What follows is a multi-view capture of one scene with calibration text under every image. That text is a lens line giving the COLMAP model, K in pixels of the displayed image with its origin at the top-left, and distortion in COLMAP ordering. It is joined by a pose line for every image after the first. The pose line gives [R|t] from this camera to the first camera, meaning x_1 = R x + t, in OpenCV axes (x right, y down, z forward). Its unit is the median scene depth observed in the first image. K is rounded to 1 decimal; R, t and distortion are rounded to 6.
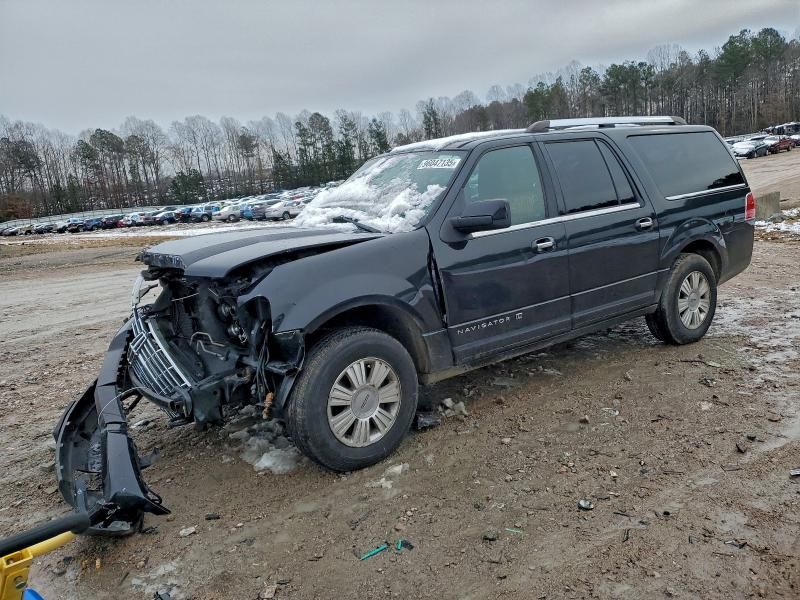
lens RADIAL K [[605.9, 0, 400.0], [0, 605.9, 300.0], [0, 0, 1]] dist [0.024212, -0.003833]
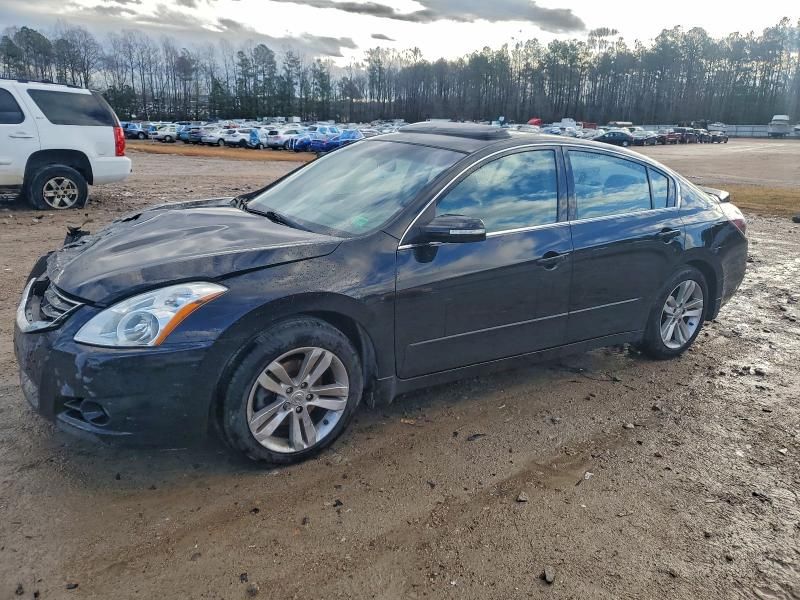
lens RADIAL K [[715.0, 0, 400.0], [0, 715.0, 300.0], [0, 0, 1]] dist [-0.042564, 0.153910]
pose [[0.989857, 0.110362, 0.089464, 0.027132], [-0.113799, 0.992913, 0.034258, 0.035866], [-0.085049, -0.044091, 0.995401, -0.181574]]
